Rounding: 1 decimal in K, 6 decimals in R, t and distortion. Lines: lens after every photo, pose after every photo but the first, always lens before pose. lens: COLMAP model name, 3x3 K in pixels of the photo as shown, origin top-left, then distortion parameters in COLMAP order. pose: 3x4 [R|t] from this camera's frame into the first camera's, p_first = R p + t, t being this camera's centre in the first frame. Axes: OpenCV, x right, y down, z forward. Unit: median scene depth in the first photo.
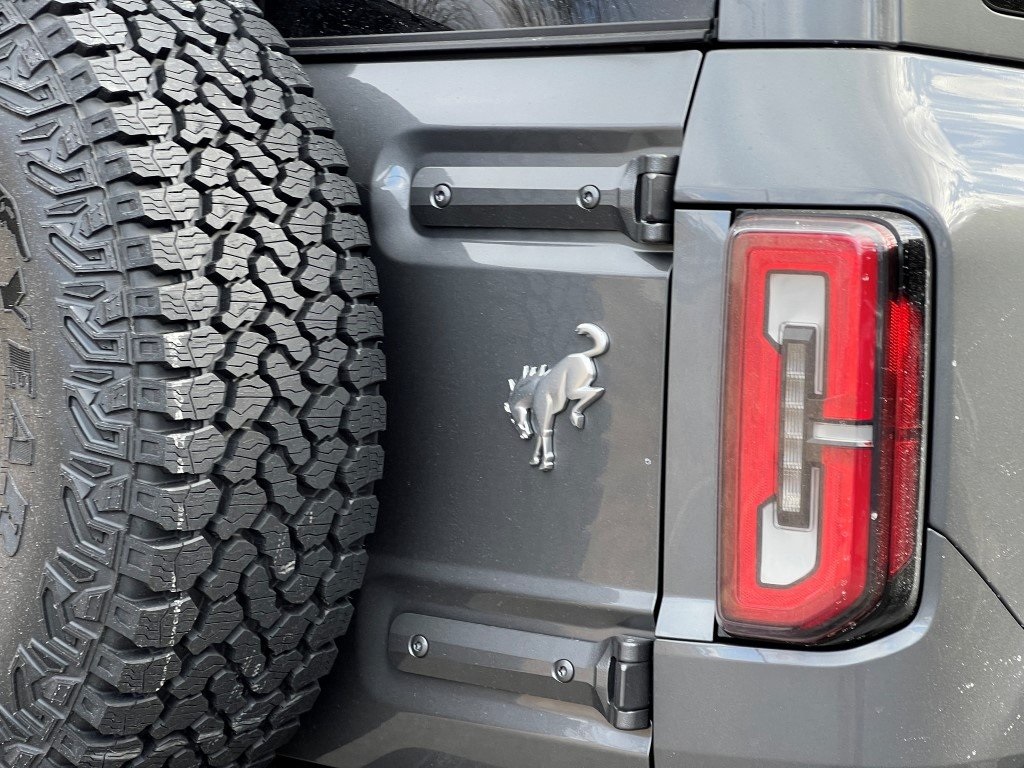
lens RADIAL K [[2302.3, 0, 511.5], [0, 2302.3, 378.0], [0, 0, 1]] dist [0.193045, 0.000000]
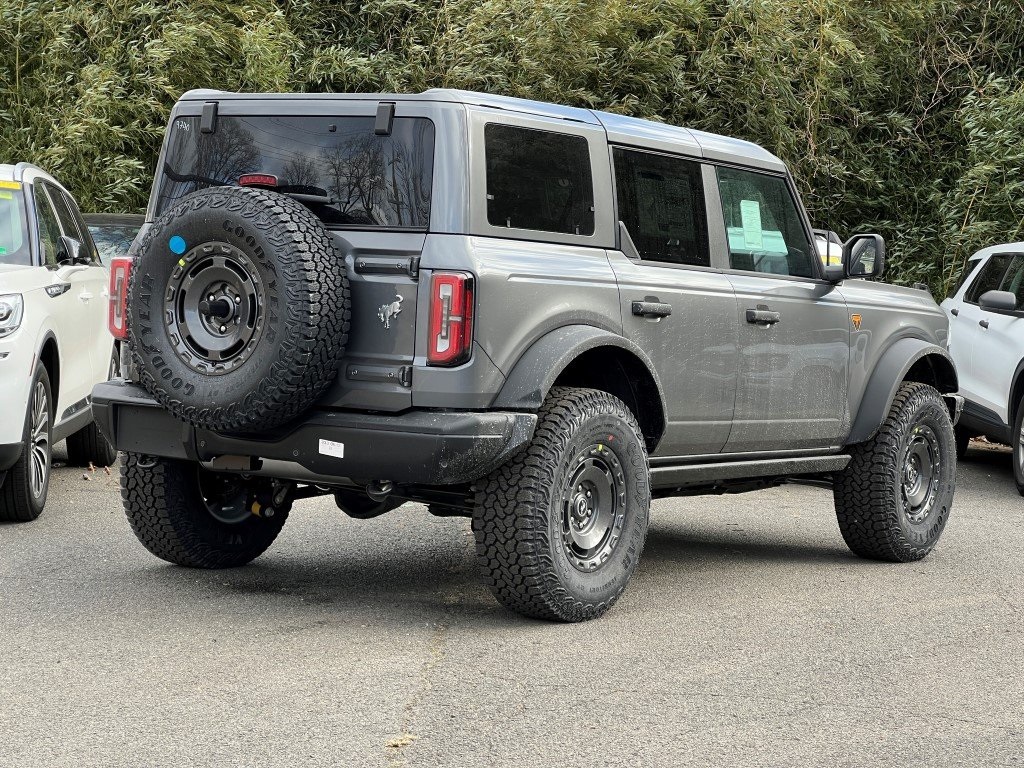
lens RADIAL K [[2302.3, 0, 508.3], [0, 2302.3, 383.9], [0, 0, 1]] dist [0.193045, 0.000000]
pose [[0.988683, 0.016698, 0.149090, -0.423333], [-0.014567, 0.999776, -0.015371, 0.216345], [-0.149313, 0.013025, 0.988704, -3.462678]]
